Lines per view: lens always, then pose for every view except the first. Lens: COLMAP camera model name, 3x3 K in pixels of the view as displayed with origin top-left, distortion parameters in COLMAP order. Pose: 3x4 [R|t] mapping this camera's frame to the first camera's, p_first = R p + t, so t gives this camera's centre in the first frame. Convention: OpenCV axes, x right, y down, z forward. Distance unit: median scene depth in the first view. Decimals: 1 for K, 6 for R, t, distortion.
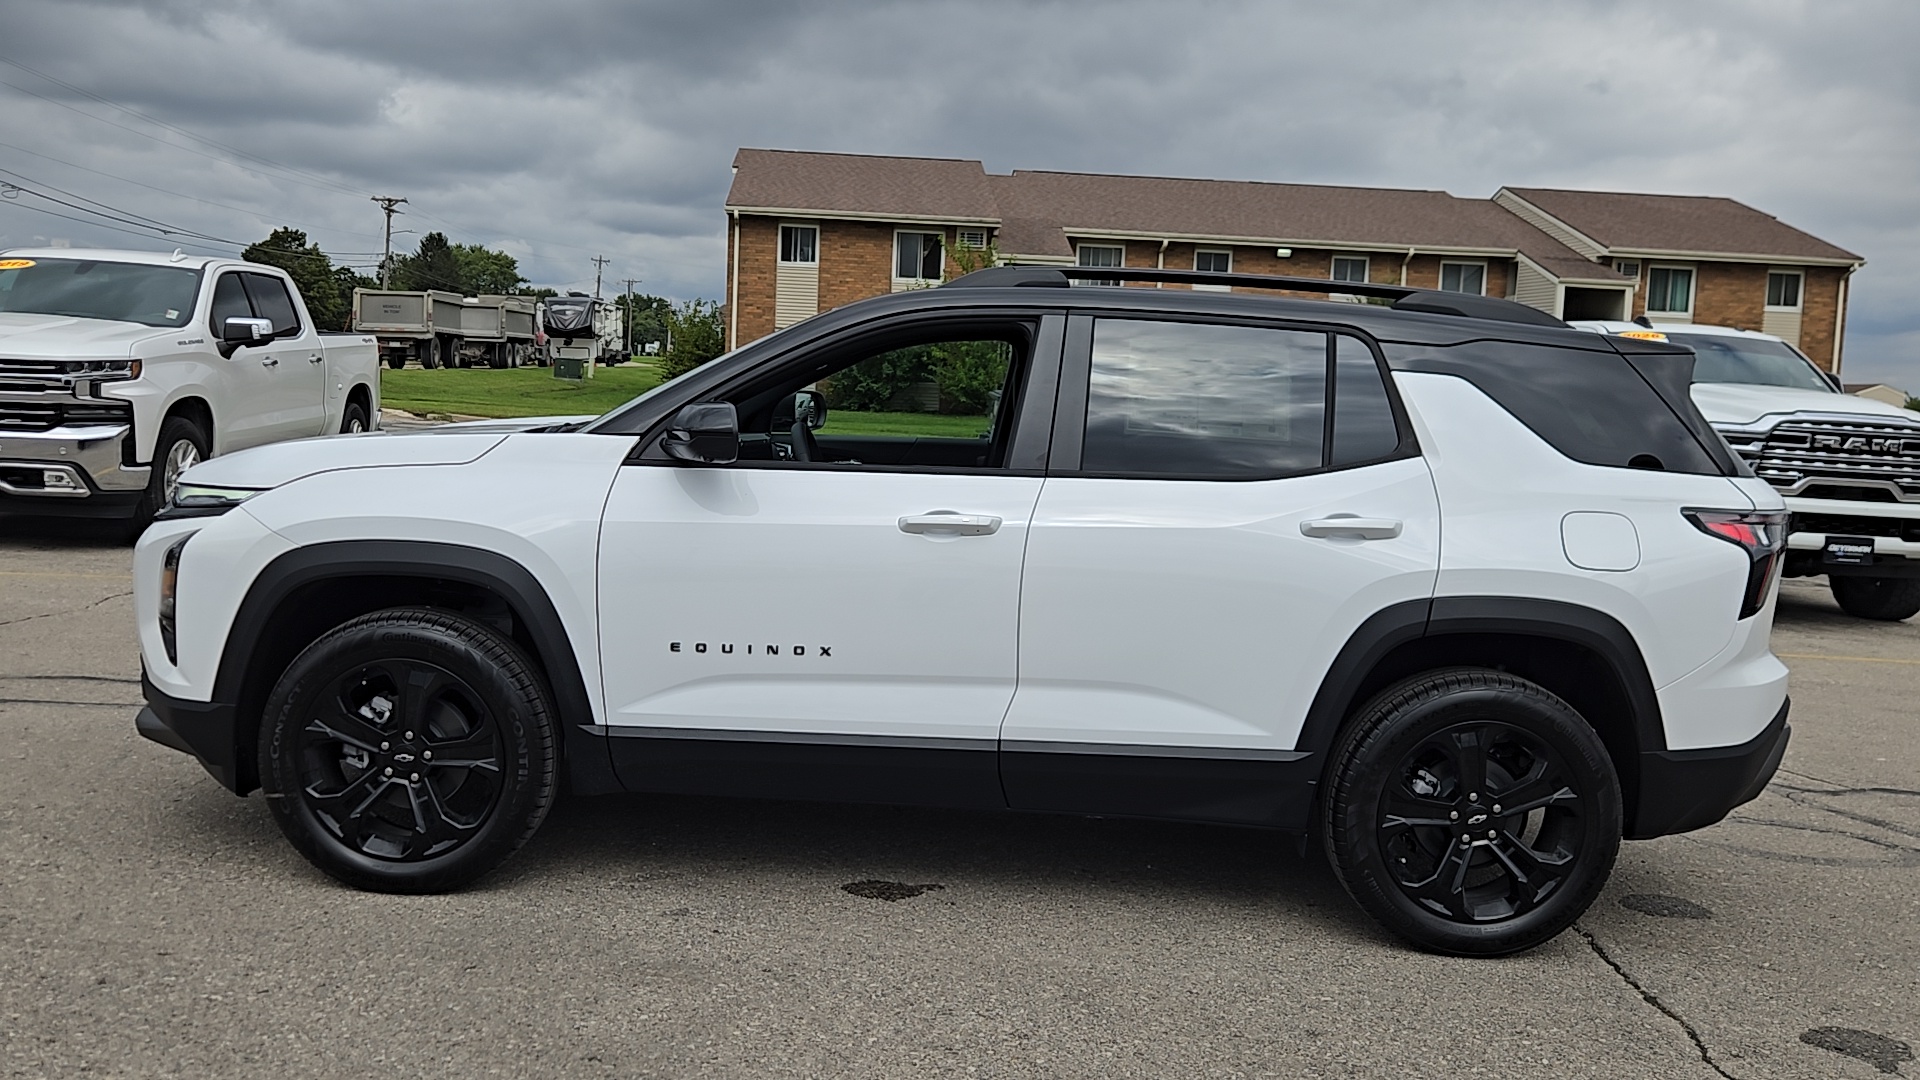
lens RADIAL K [[1579.4, 0, 960.0], [0, 1579.4, 540.0], [0, 0, 1]] dist [0.013881, -0.003513]
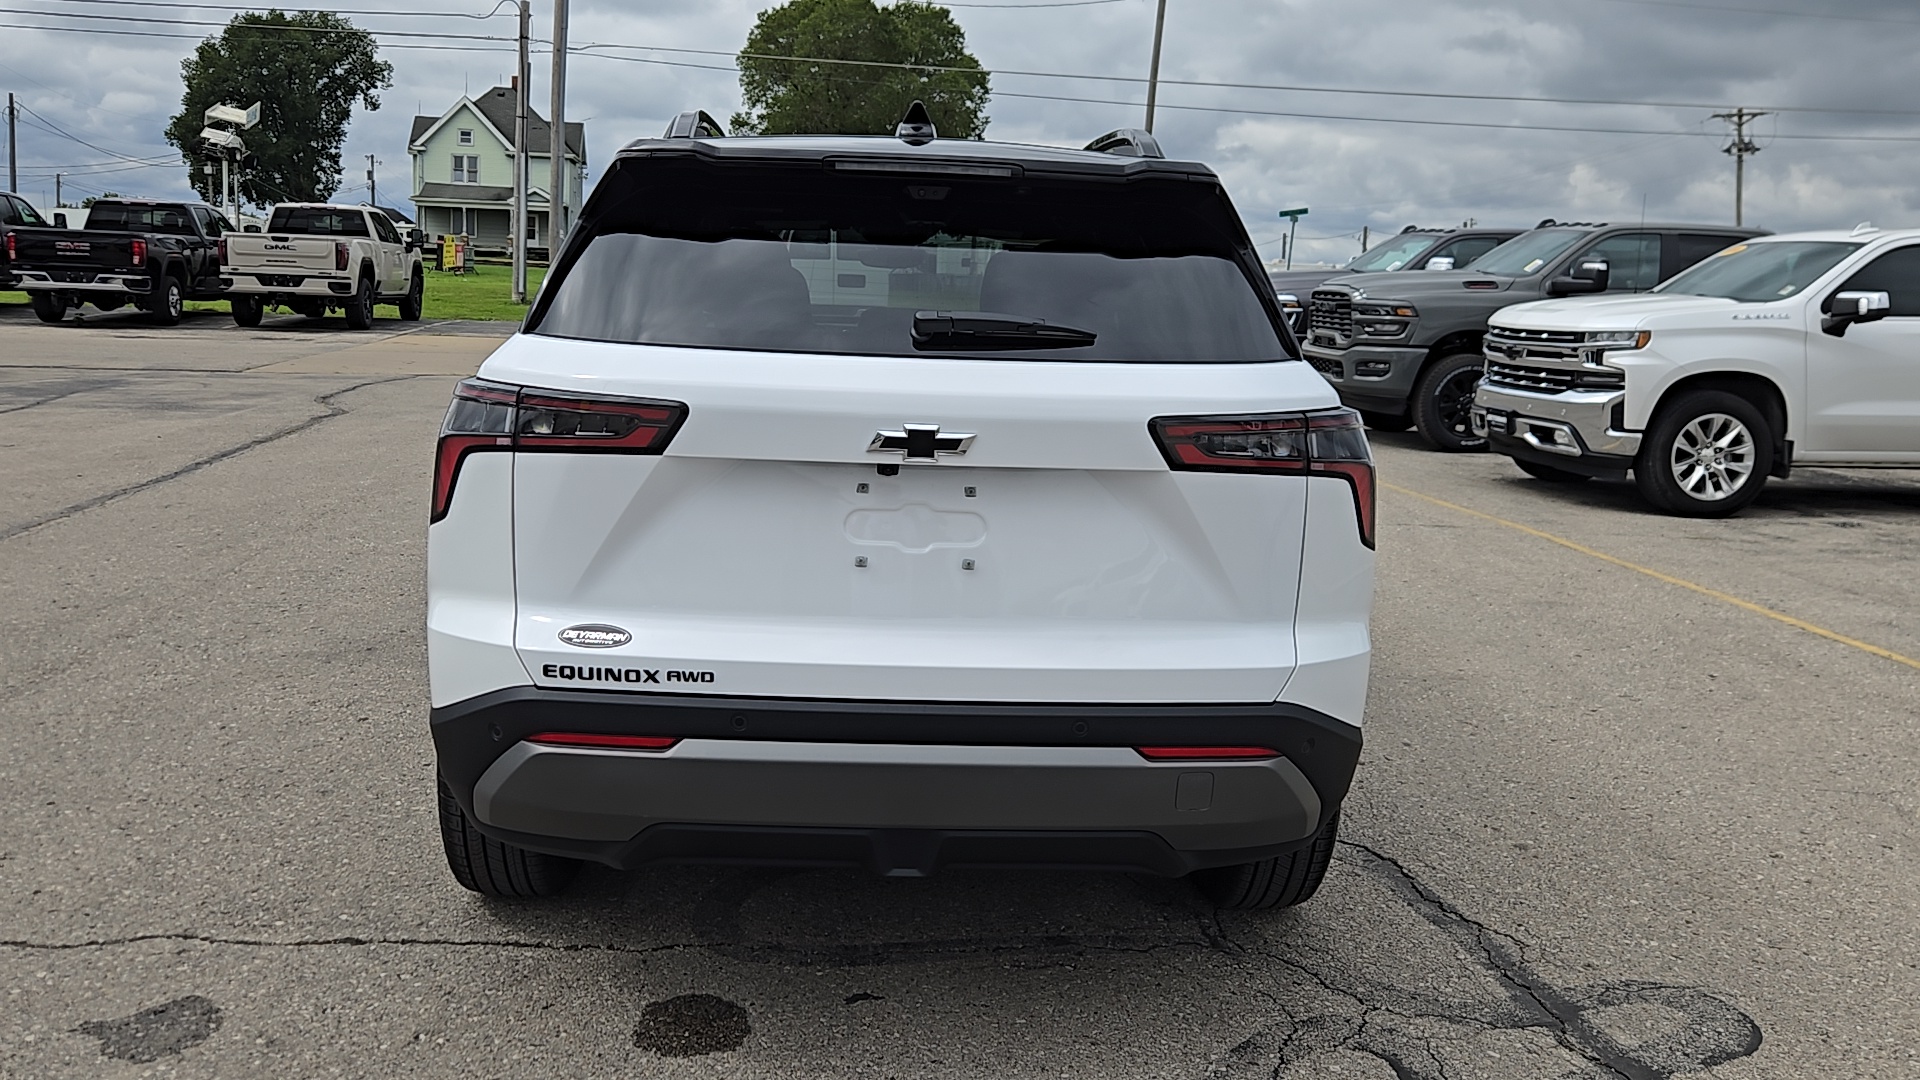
lens RADIAL K [[1593.4, 0, 951.8], [0, 1593.4, 532.9], [0, 0, 1]] dist [0.003383, 0.002361]
pose [[0.066093, 0.107605, -0.991994, 1.211284], [-0.143406, 0.984871, 0.097278, -0.047373], [0.987455, 0.135829, 0.080524, 1.161558]]
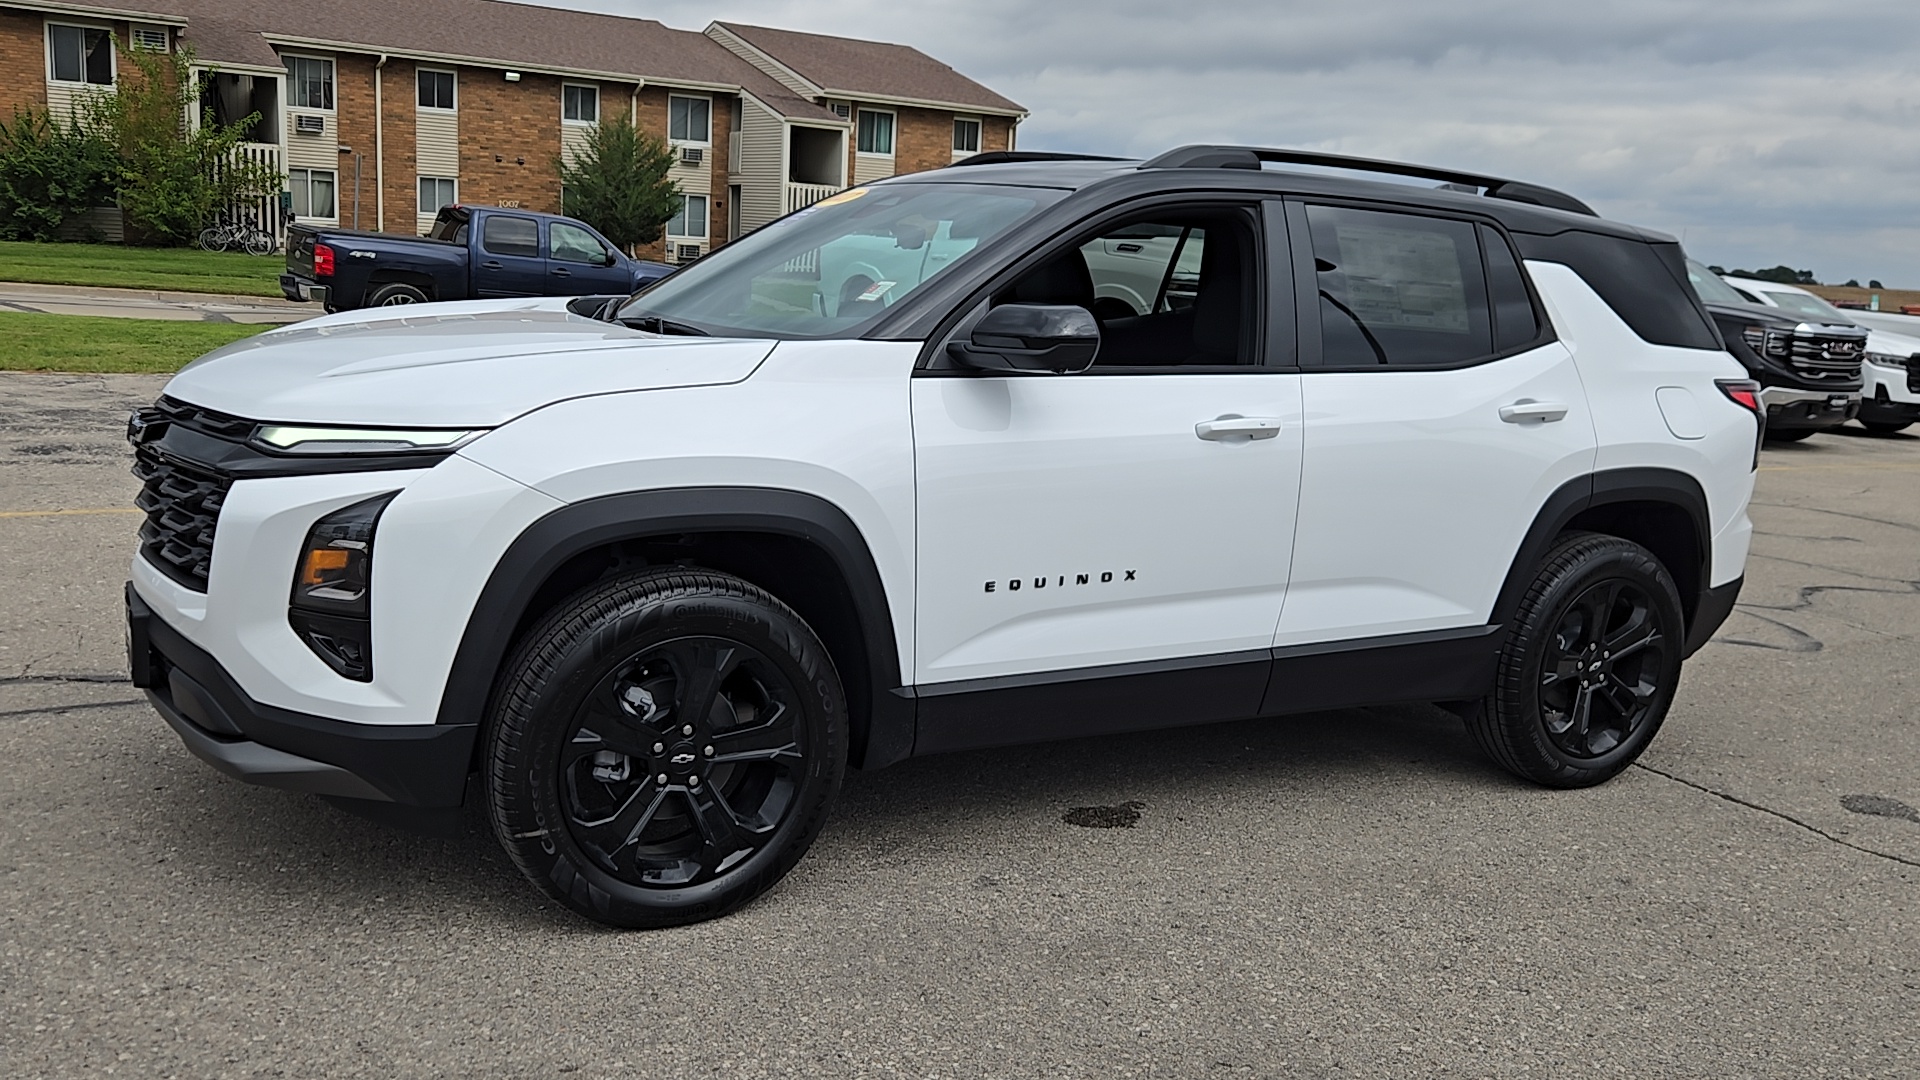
lens RADIAL K [[1593.4, 0, 951.8], [0, 1593.4, 532.9], [0, 0, 1]] dist [0.003383, 0.002361]
pose [[0.869393, -0.083534, 0.487009, -0.611911], [0.031715, 0.993008, 0.113708, -0.060591], [-0.493103, -0.083411, 0.865963, 0.253293]]
